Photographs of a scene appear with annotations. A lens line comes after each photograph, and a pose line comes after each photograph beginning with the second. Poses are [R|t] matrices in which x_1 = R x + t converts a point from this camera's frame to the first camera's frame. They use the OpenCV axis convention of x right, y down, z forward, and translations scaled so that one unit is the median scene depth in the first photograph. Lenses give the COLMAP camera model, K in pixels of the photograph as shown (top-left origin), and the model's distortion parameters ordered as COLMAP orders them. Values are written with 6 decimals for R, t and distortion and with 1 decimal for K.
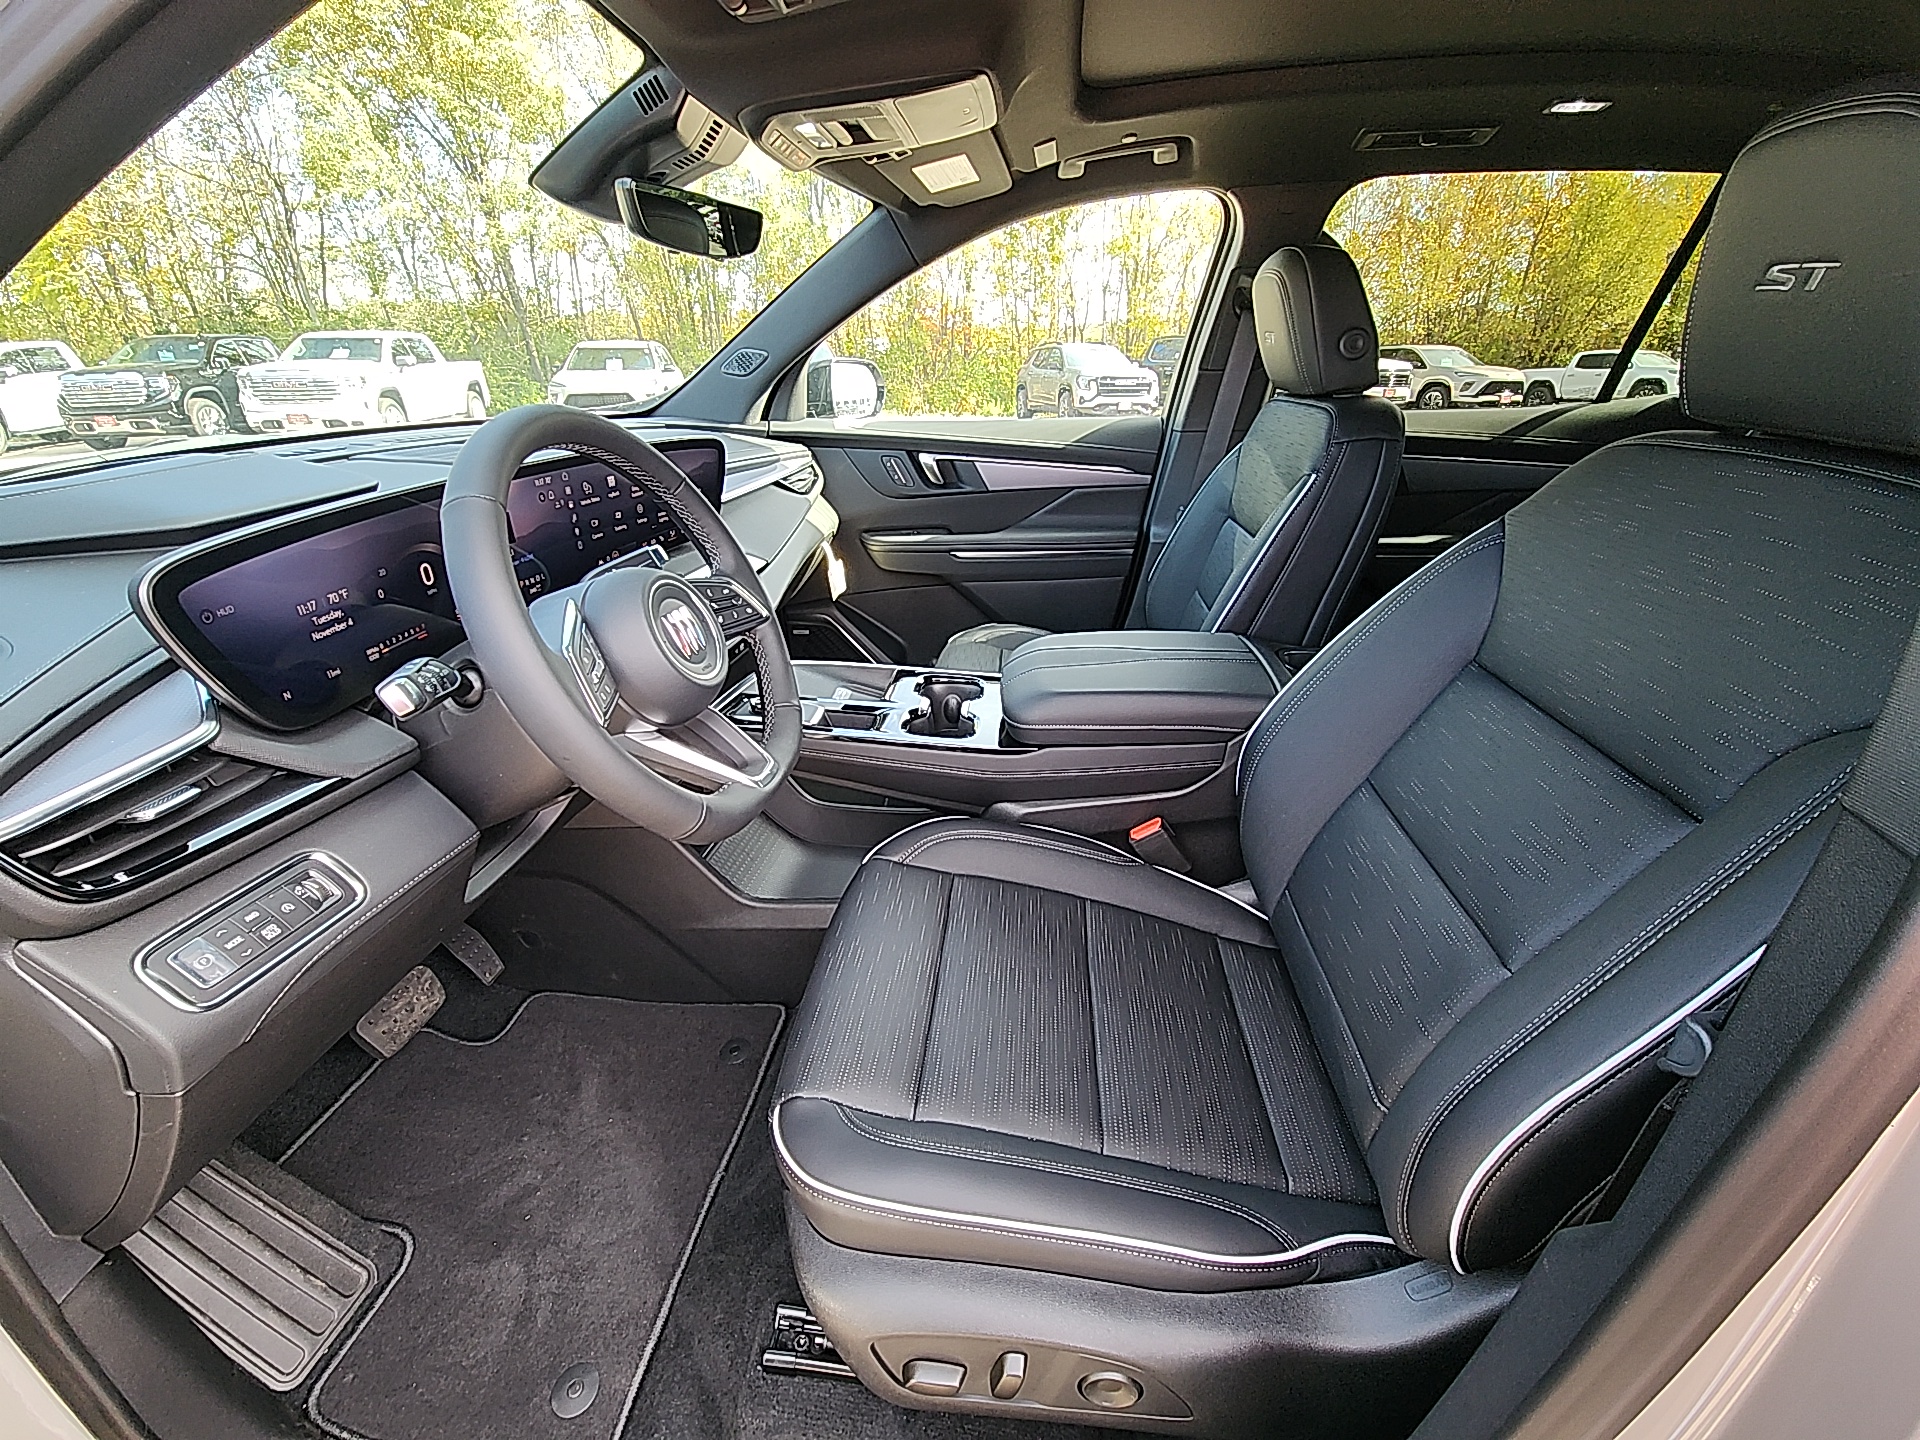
lens RADIAL K [[771.5, 0, 951.3], [0, 771.5, 703.2], [0, 0, 1]] dist [0.014281, -0.009438]
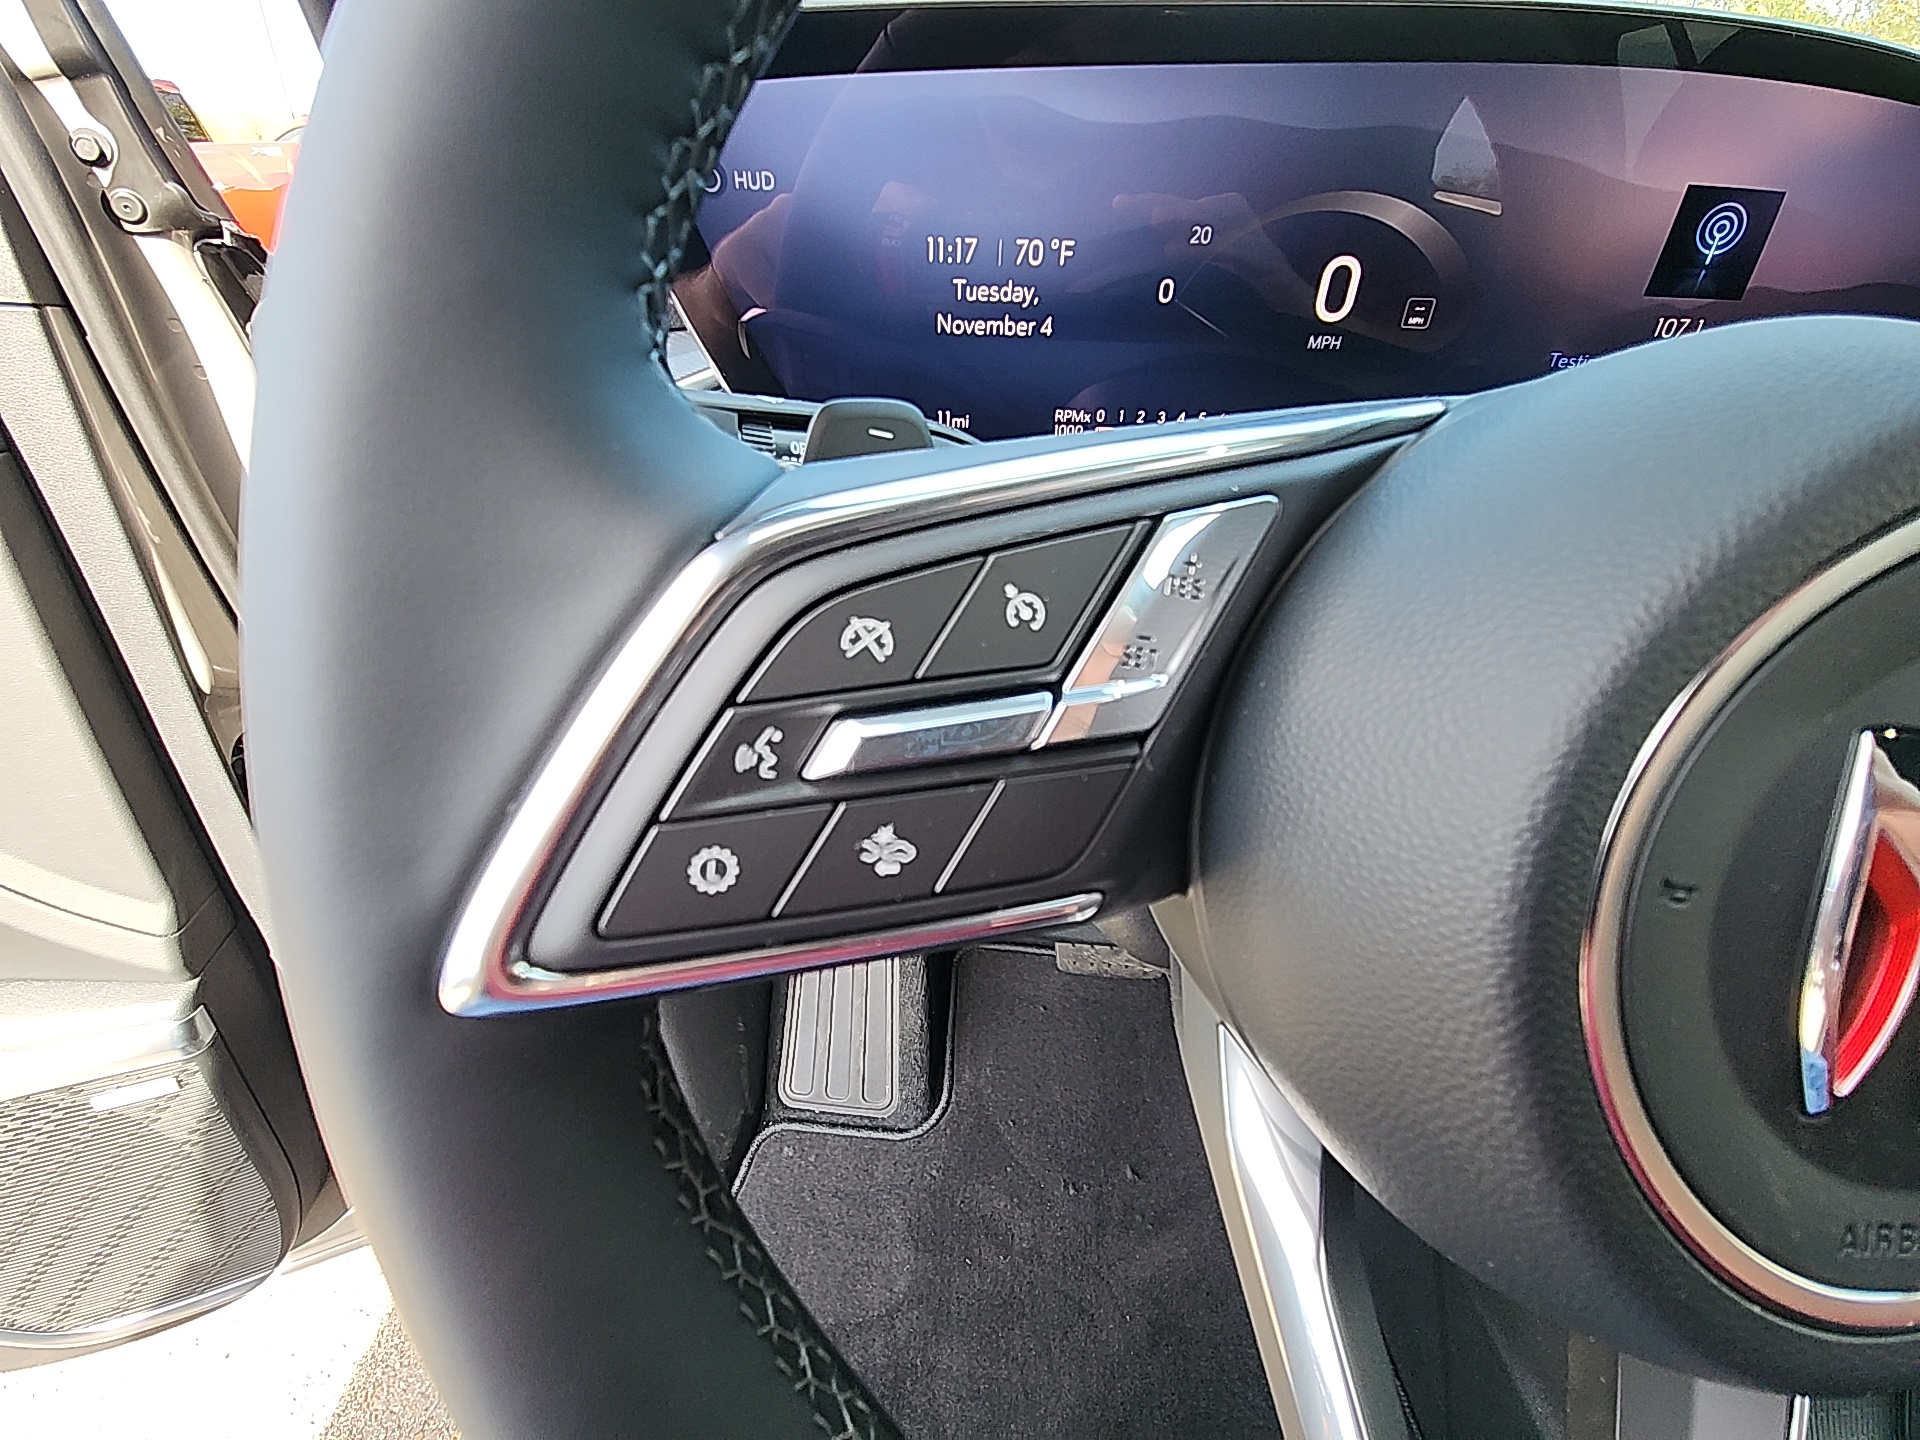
lens RADIAL K [[763.3, 0, 956.2], [0, 763.3, 712.6], [0, 0, 1]] dist [0.000954, -0.000339]
pose [[0.056855, 0.530124, -0.846012, -0.137950], [-0.434296, 0.776141, 0.457156, -0.049480], [0.898974, 0.341428, 0.274358, 0.408364]]
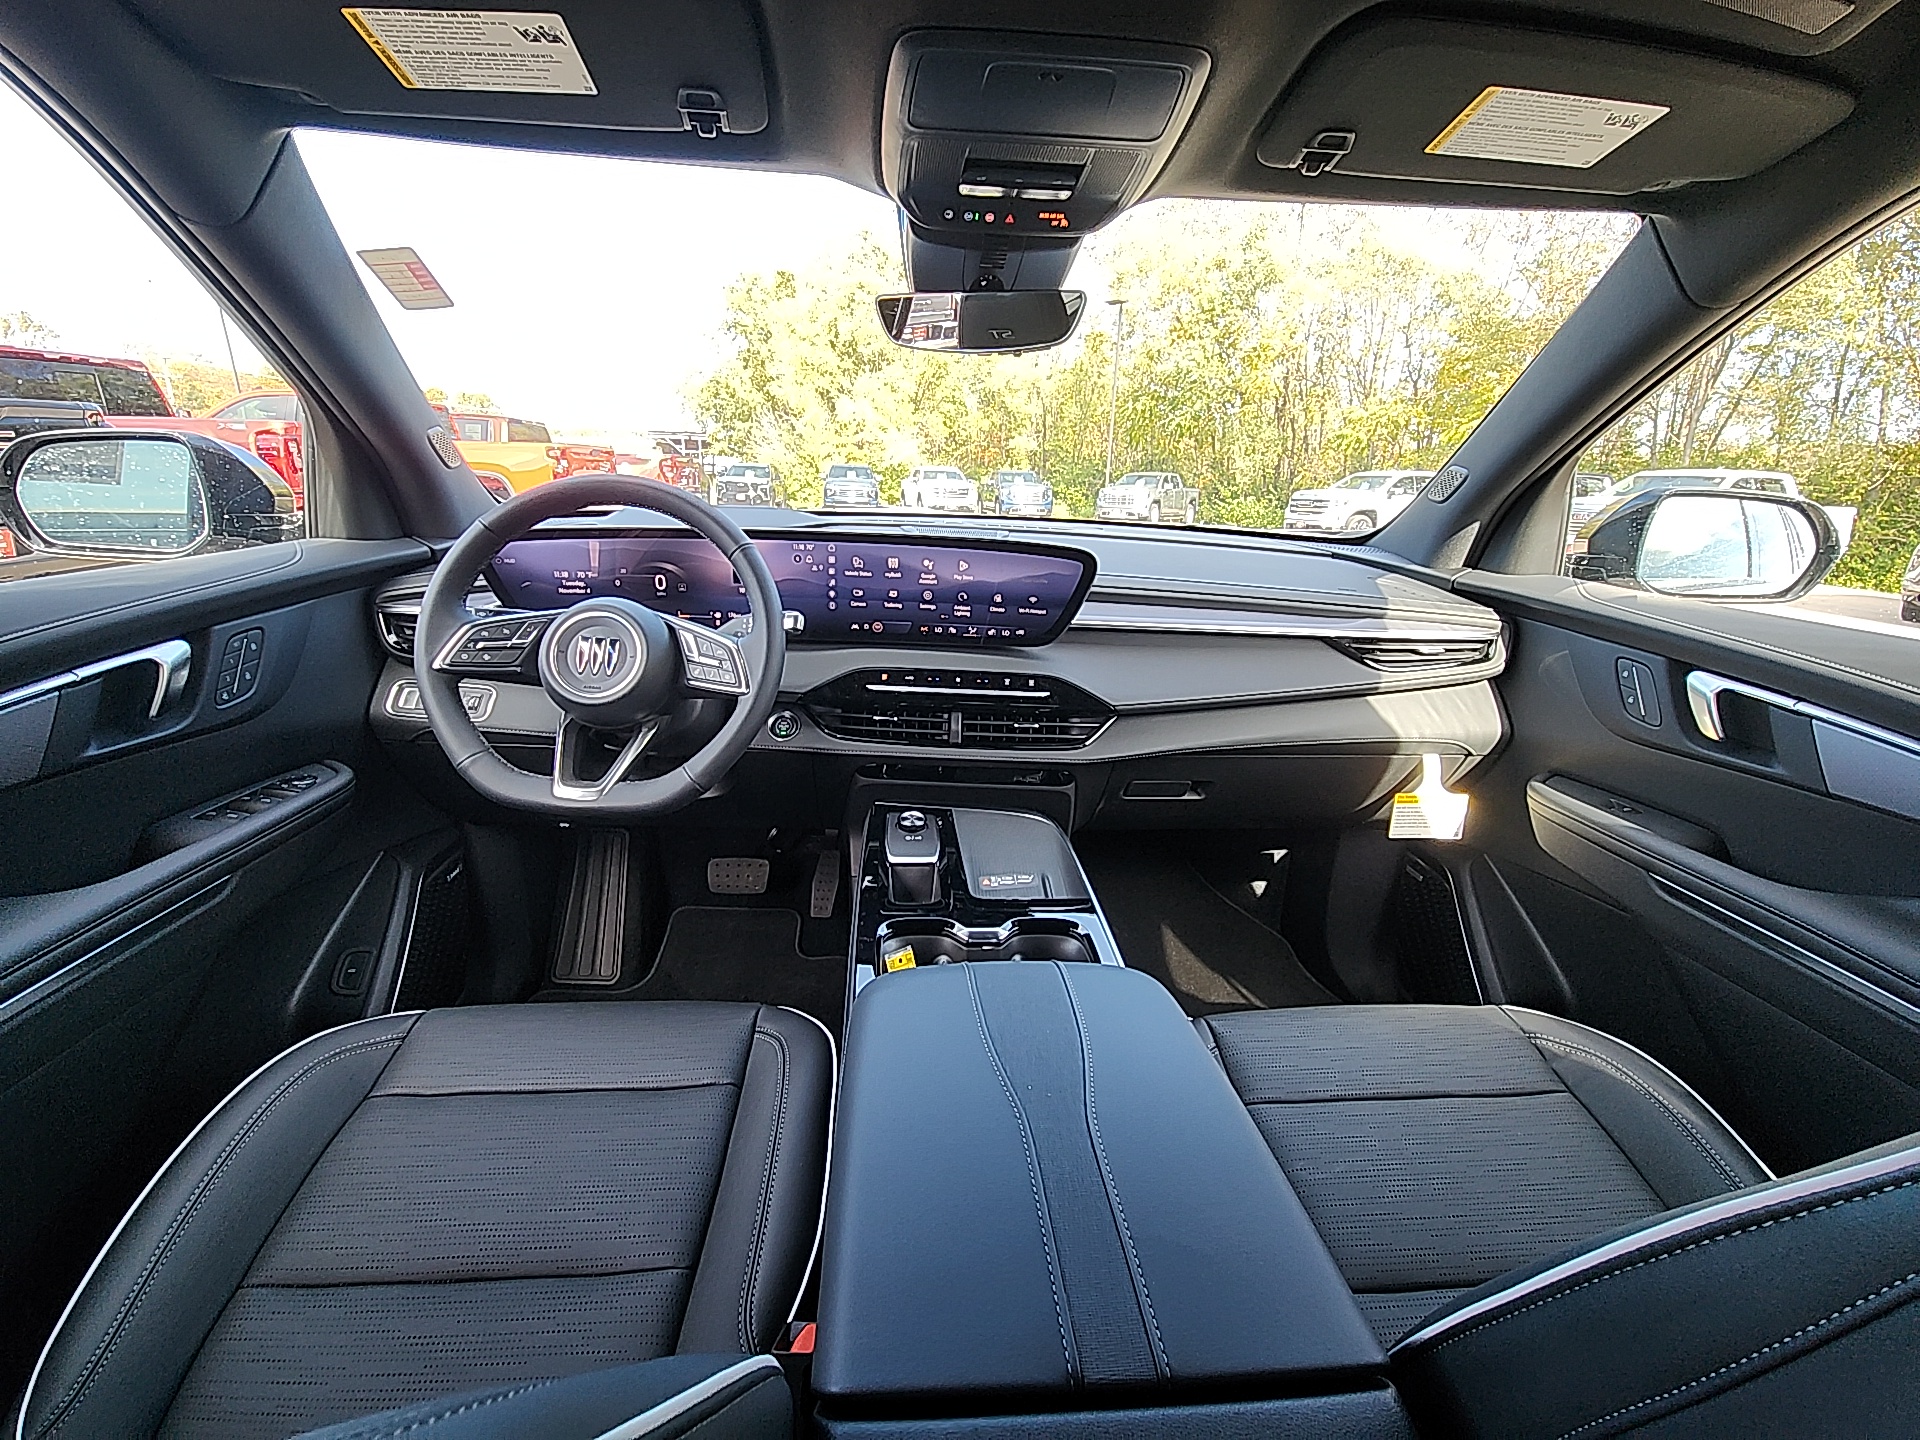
lens RADIAL K [[772.9, 0, 957.9], [0, 772.9, 702.8], [0, 0, 1]] dist [-0.001251, -0.000515]
pose [[0.163950, 0.291258, -0.942491, 0.461040], [-0.436019, 0.878421, 0.195611, -0.257554], [0.884877, 0.378873, 0.271011, 0.605075]]
